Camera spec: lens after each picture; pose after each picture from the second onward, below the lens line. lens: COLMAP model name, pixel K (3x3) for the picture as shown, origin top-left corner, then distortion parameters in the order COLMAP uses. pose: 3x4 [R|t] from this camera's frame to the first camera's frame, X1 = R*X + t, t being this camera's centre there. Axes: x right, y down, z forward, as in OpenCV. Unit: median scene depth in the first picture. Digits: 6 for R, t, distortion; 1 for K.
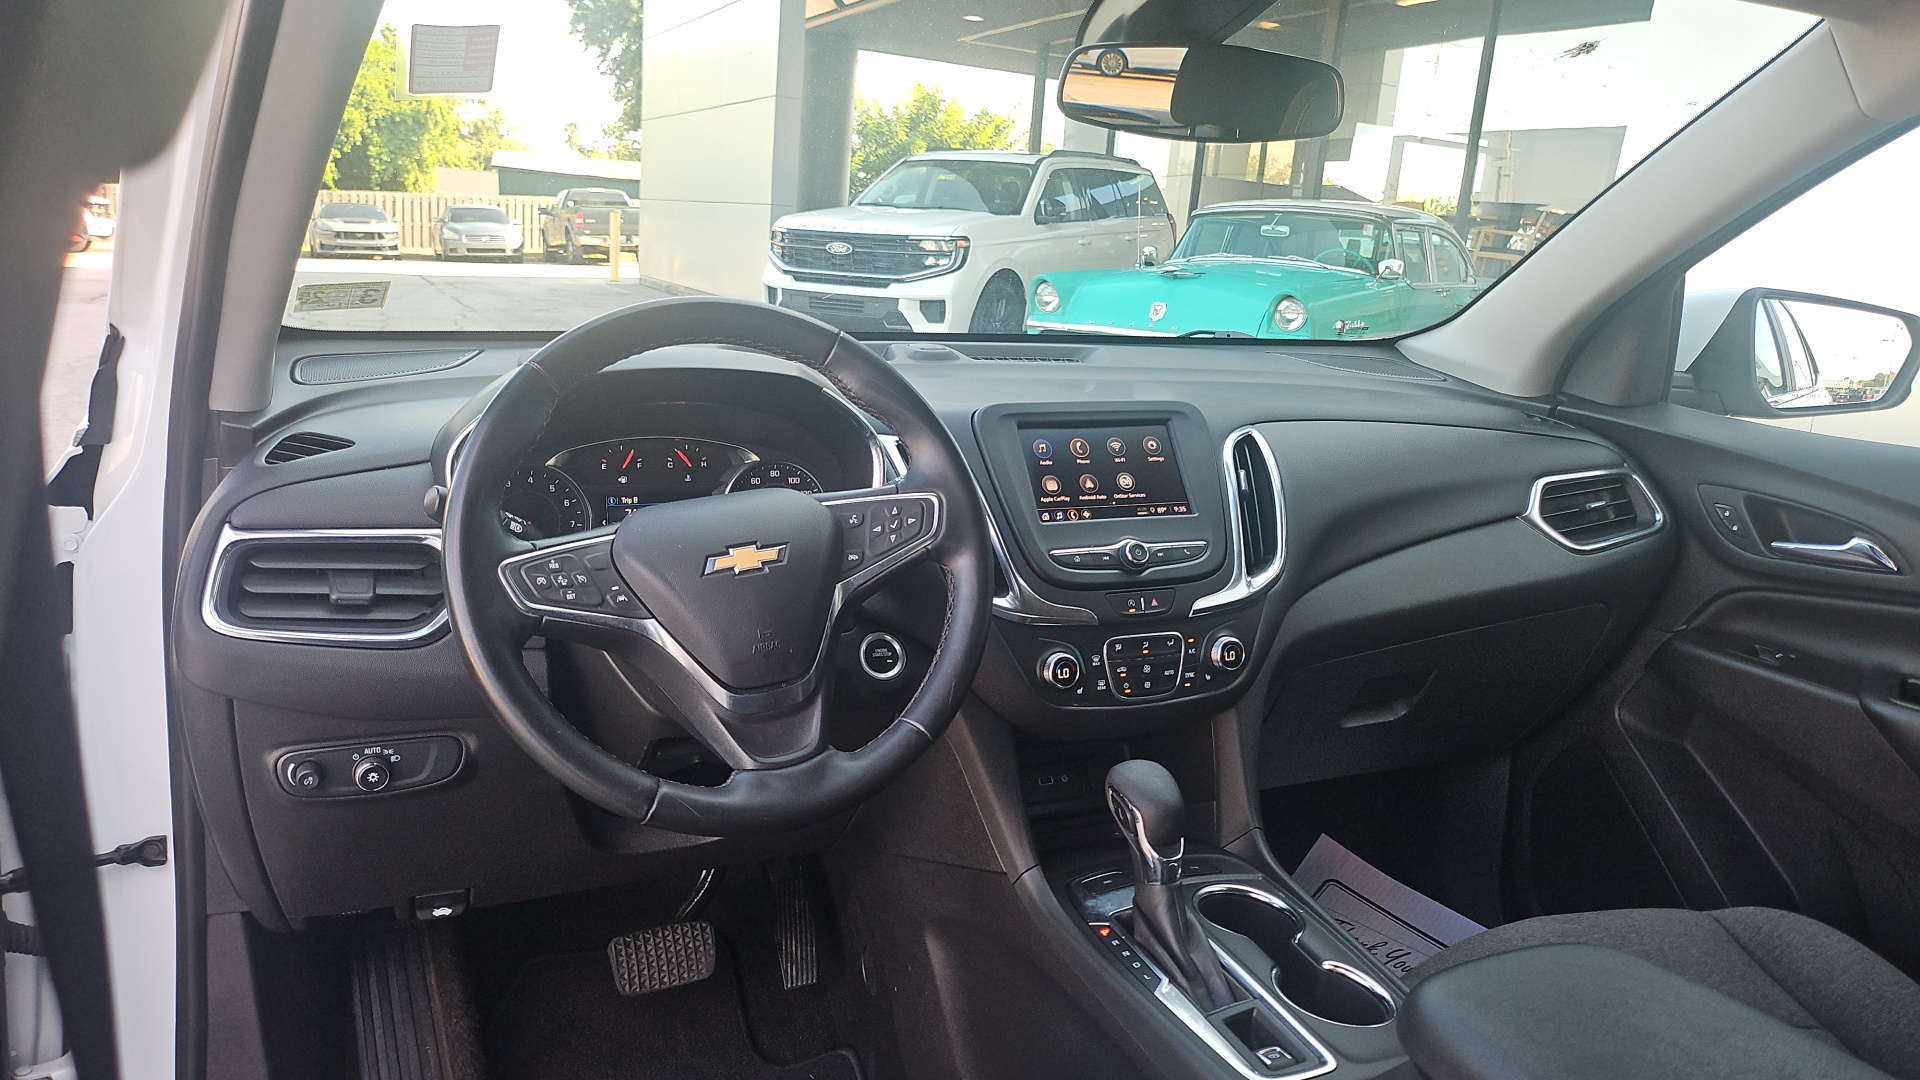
lens RADIAL K [[1364.1, 0, 963.5], [0, 1364.1, 550.5], [0, 0, 1]] dist [0.049501, -0.047007]
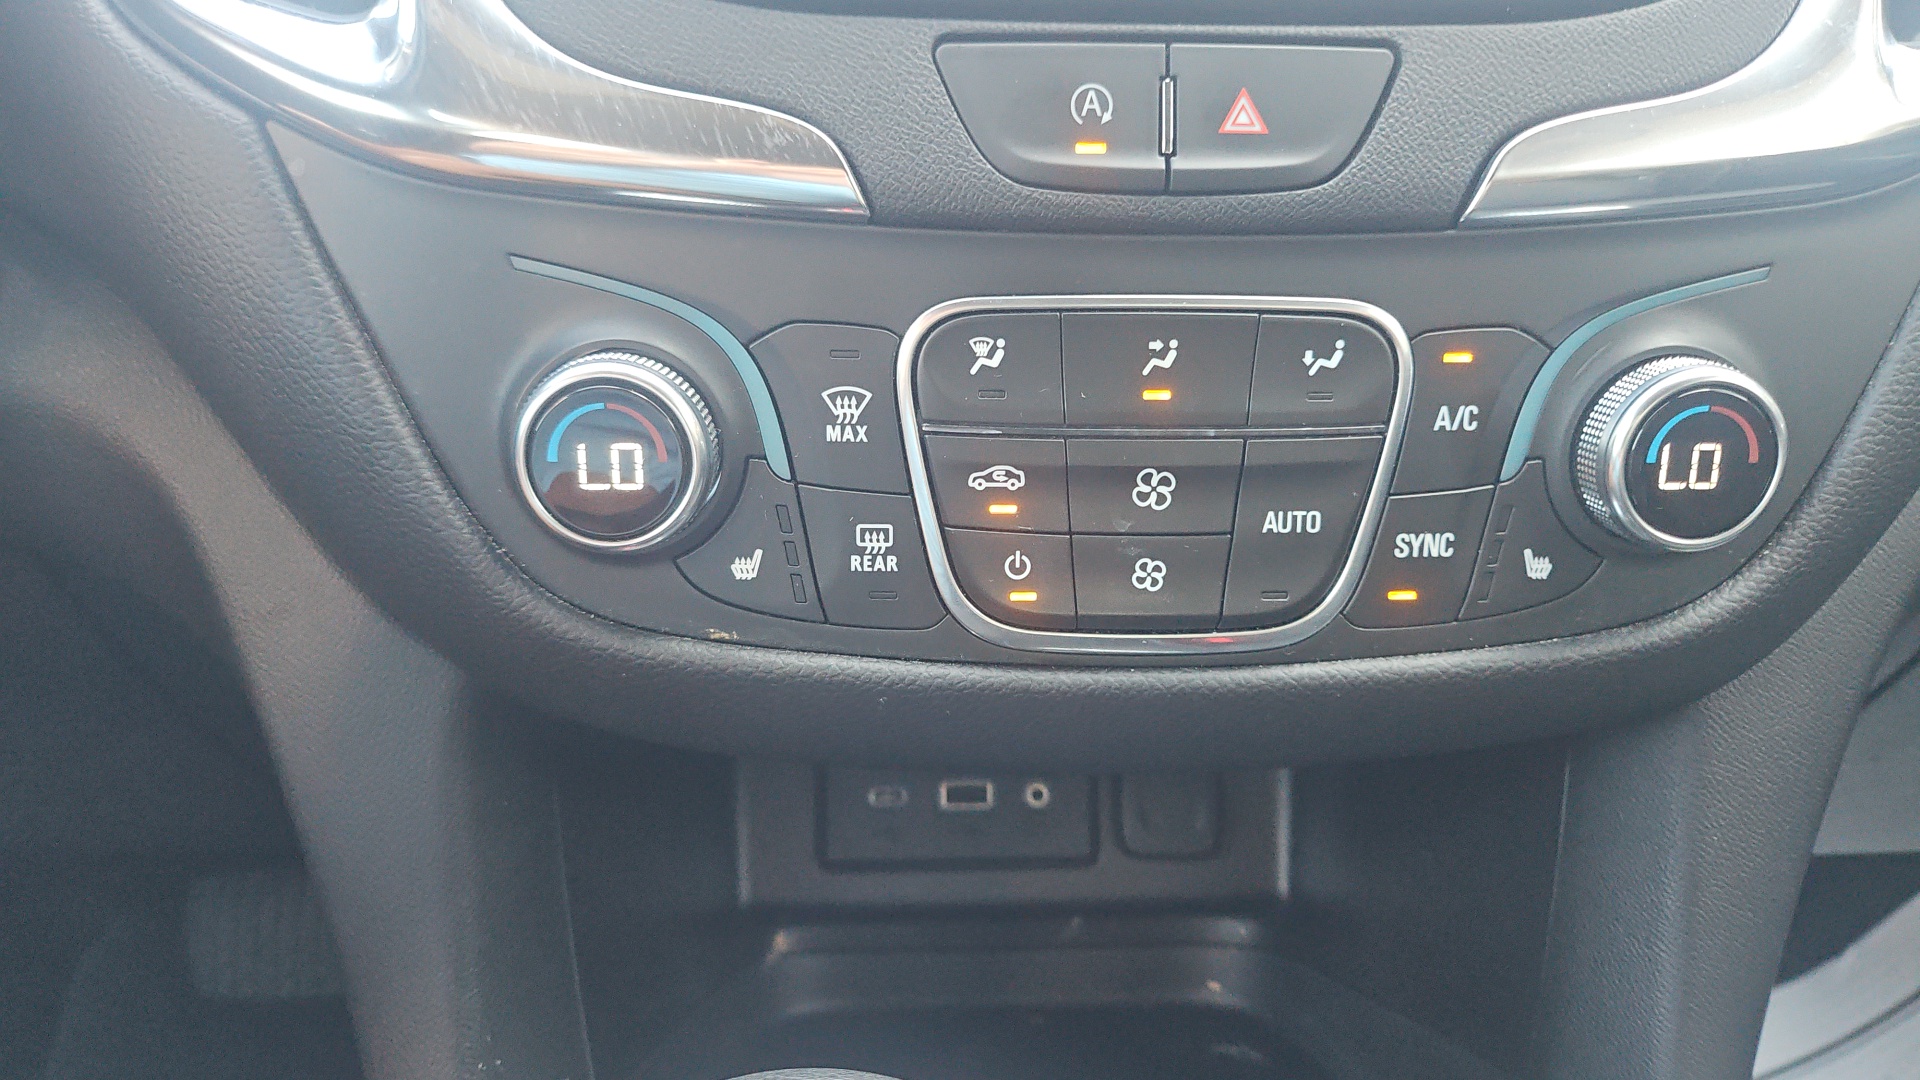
lens RADIAL K [[1364.1, 0, 963.5], [0, 1364.1, 550.5], [0, 0, 1]] dist [0.049501, -0.047007]
pose [[0.934126, 0.135486, -0.330230, 0.168570], [-0.065092, 0.974307, 0.215611, 0.055835], [0.350957, -0.179913, 0.918945, 0.806895]]
